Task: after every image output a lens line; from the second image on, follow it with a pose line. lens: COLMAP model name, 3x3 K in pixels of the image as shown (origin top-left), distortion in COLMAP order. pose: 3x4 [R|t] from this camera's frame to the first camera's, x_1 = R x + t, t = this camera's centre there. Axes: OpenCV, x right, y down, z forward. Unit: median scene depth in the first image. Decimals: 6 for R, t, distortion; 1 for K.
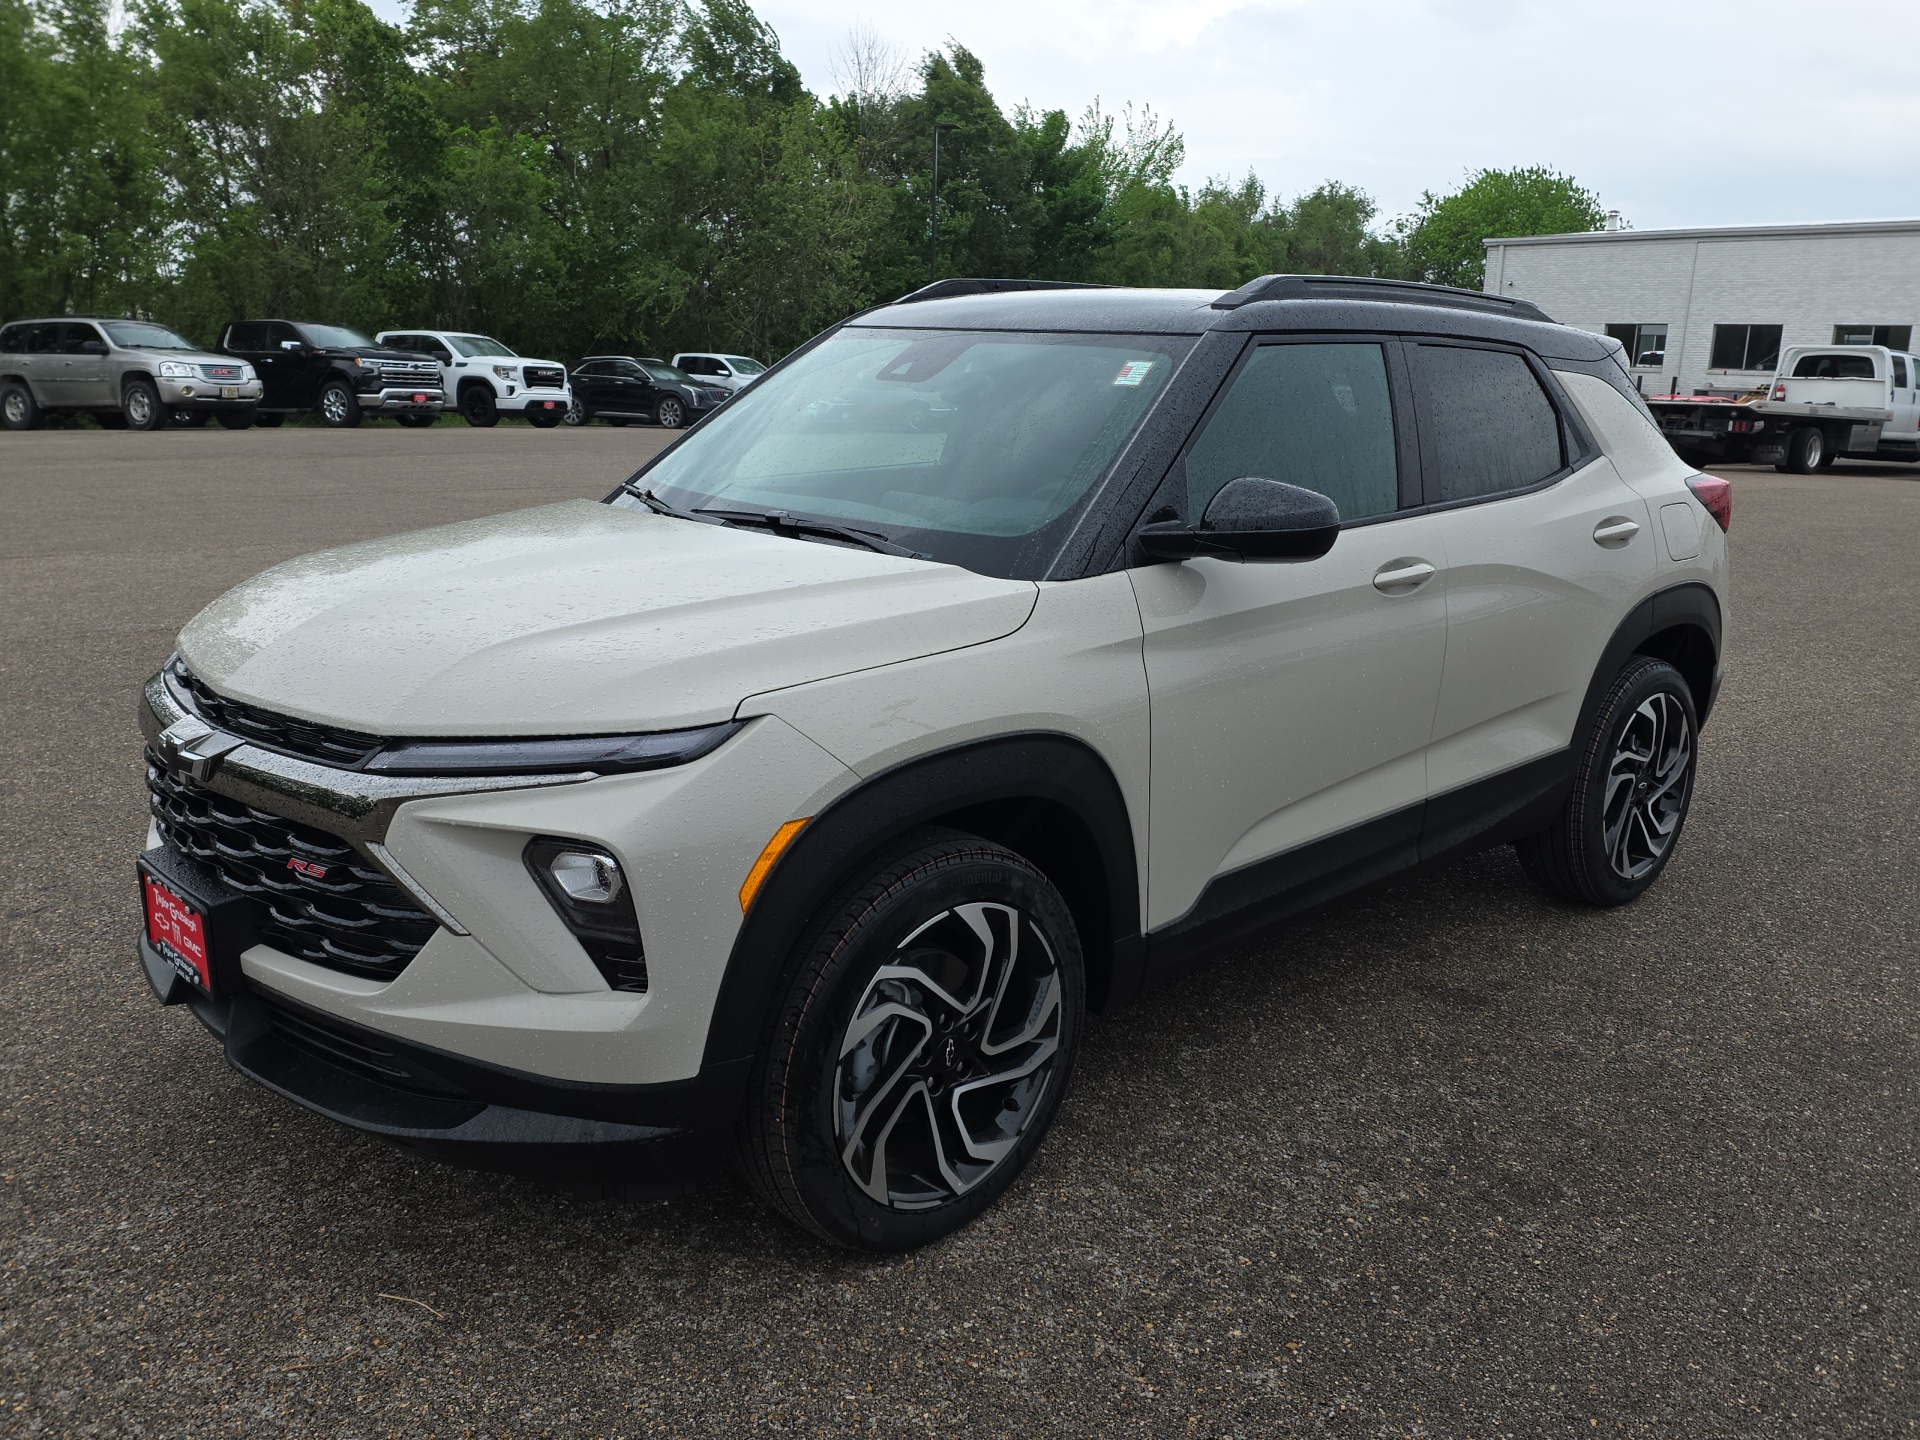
lens RADIAL K [[1631.2, 0, 949.9], [0, 1631.2, 675.3], [0, 0, 1]] dist [0.128451, -0.164548]
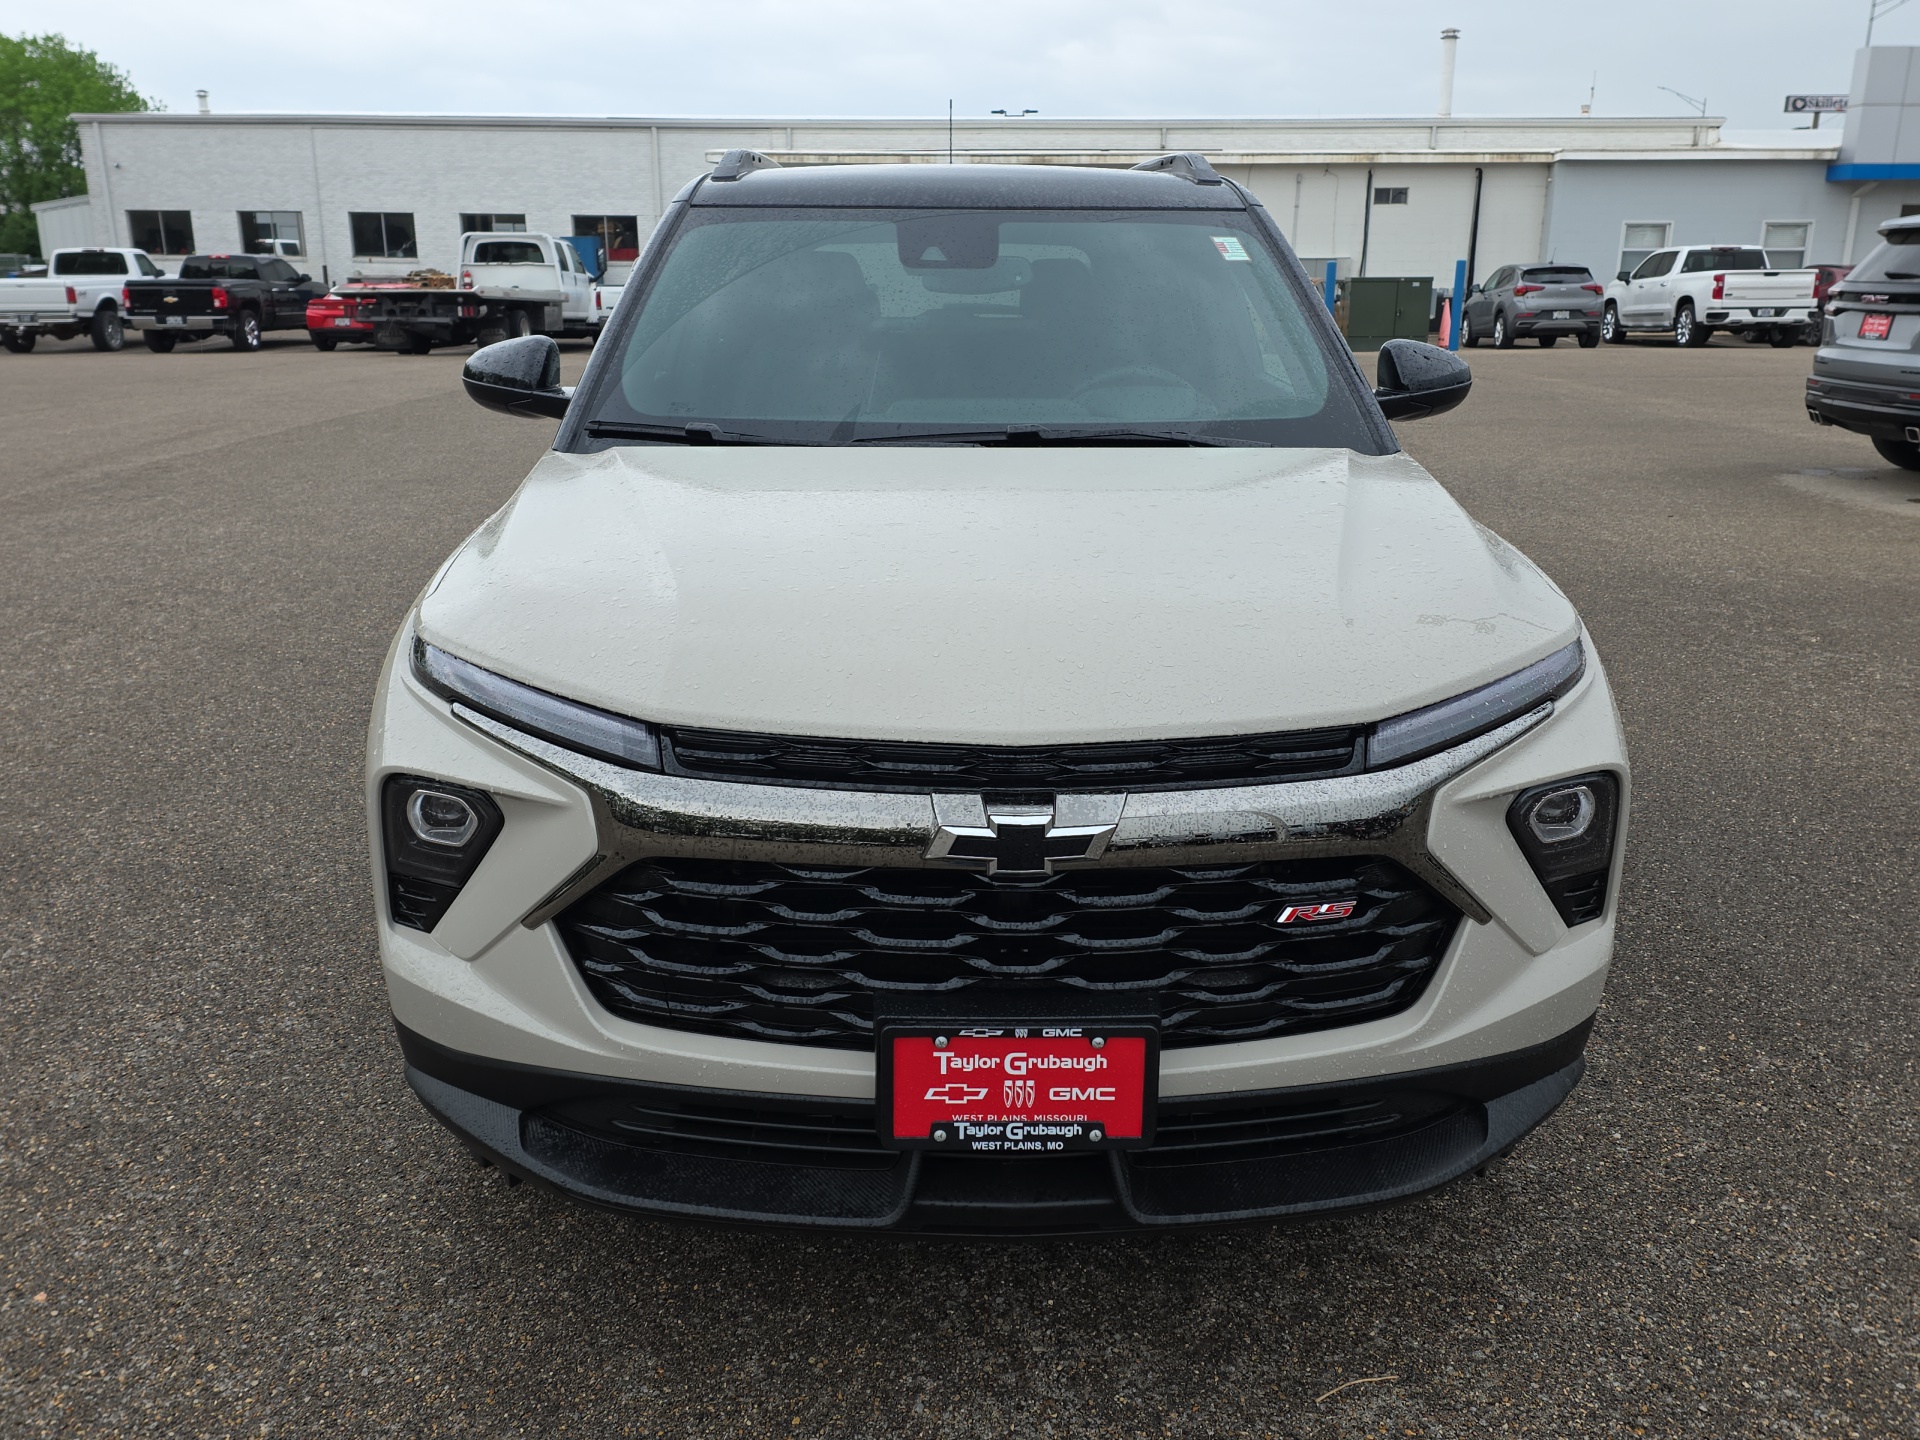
lens RADIAL K [[1631.2, 0, 949.9], [0, 1631.2, 675.3], [0, 0, 1]] dist [0.128451, -0.164548]
pose [[0.669946, -0.209393, 0.712268, -0.081715], [0.164045, 0.977439, 0.133051, -0.009845], [-0.724059, 0.027707, 0.689182, 0.046432]]
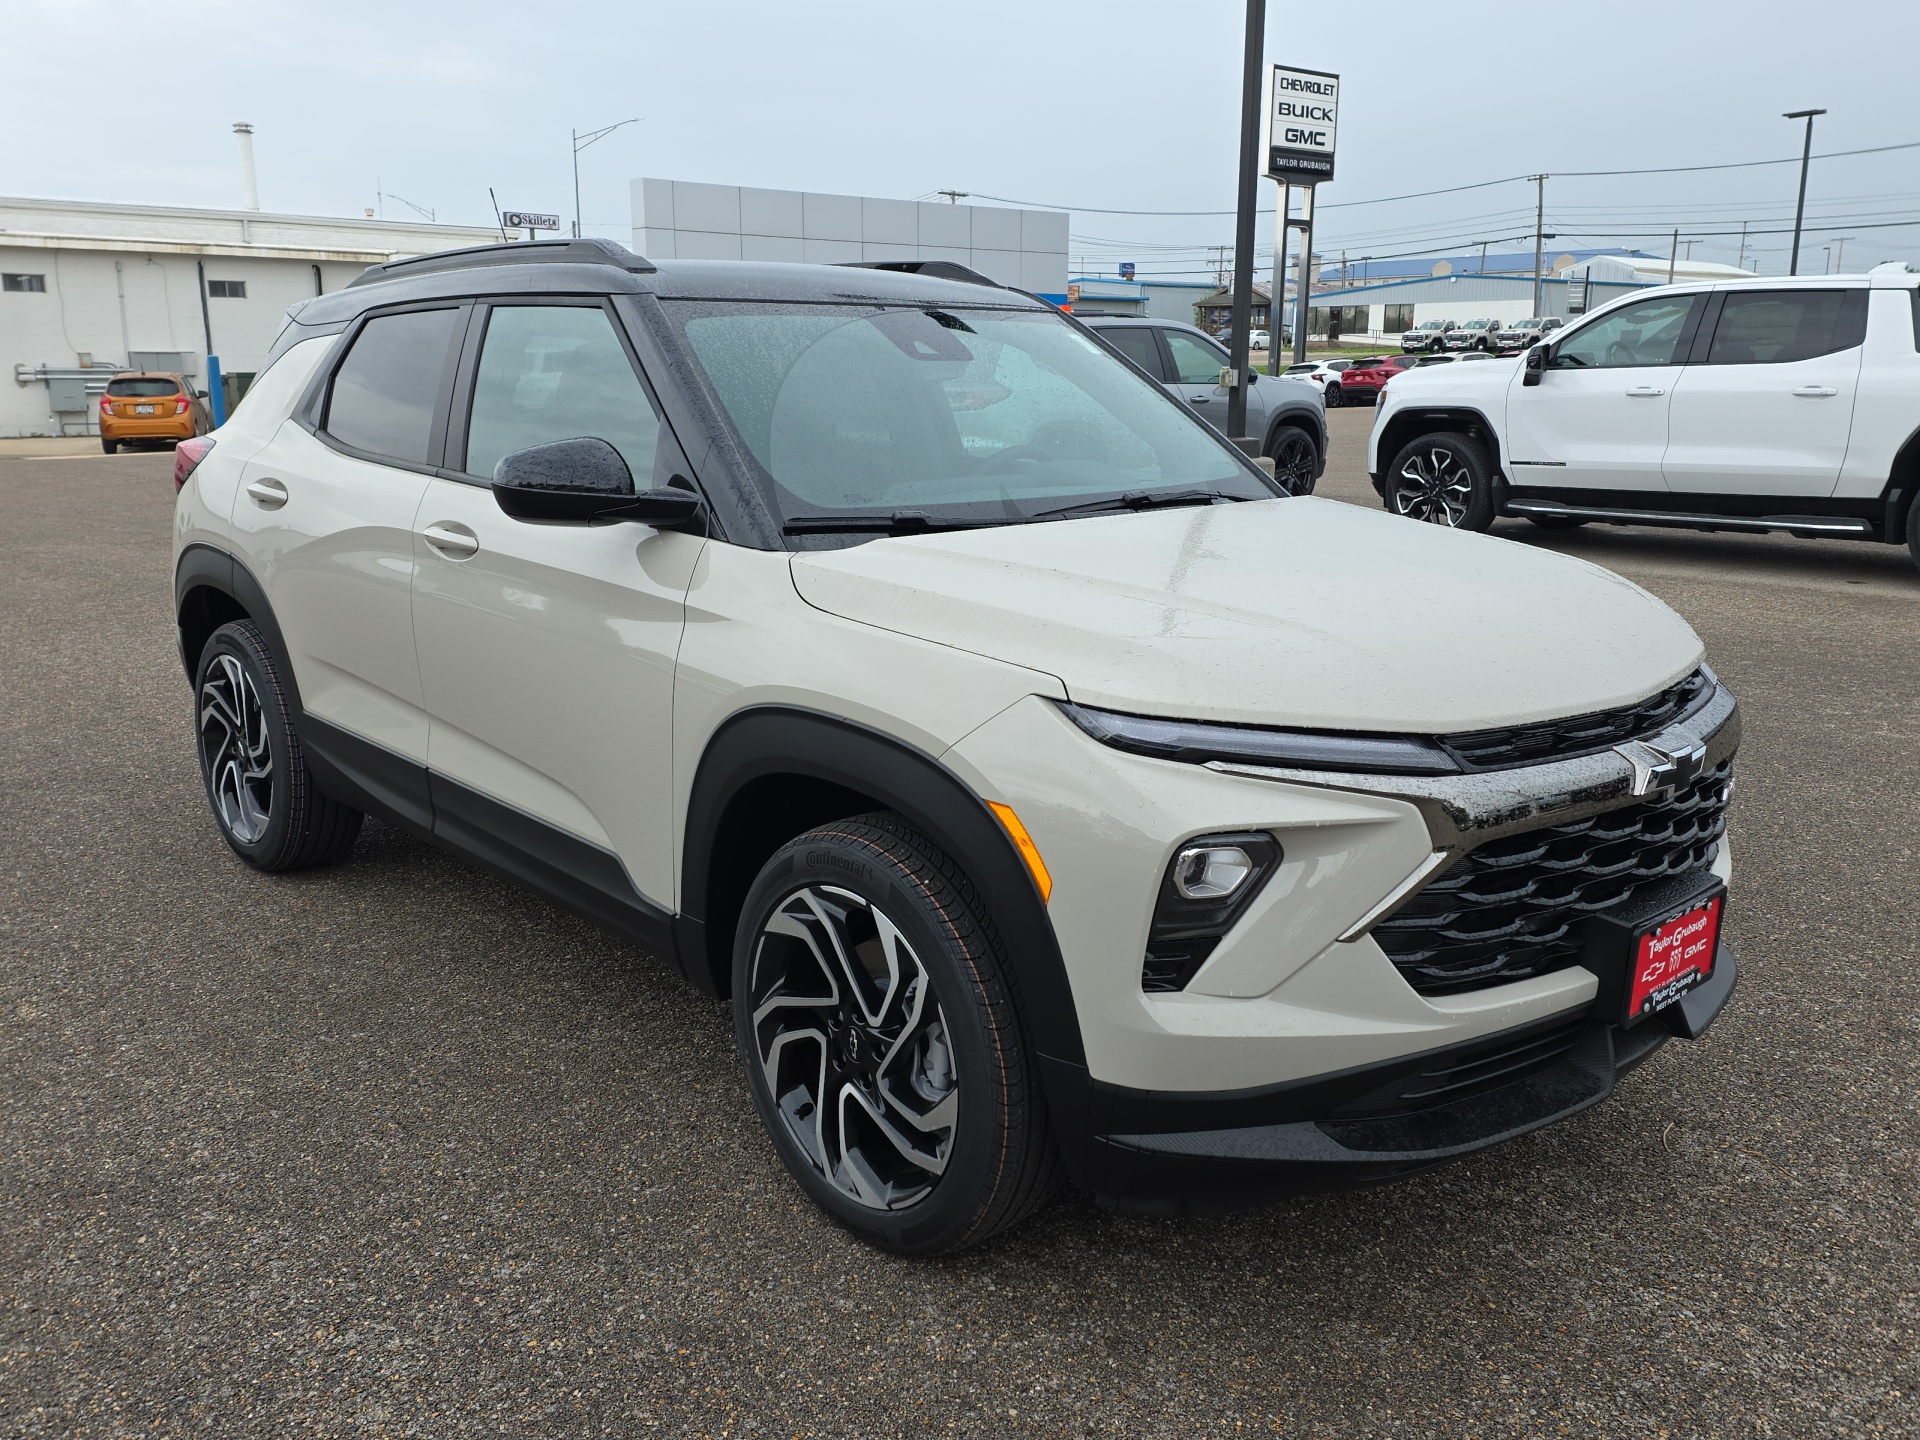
lens RADIAL K [[1631.2, 0, 949.9], [0, 1631.2, 675.3], [0, 0, 1]] dist [0.128451, -0.164548]
pose [[-0.010410, -0.221155, 0.975183, -0.116918], [0.200942, 0.954879, 0.218696, -0.024949], [-0.979548, 0.198232, 0.034499, 0.116576]]
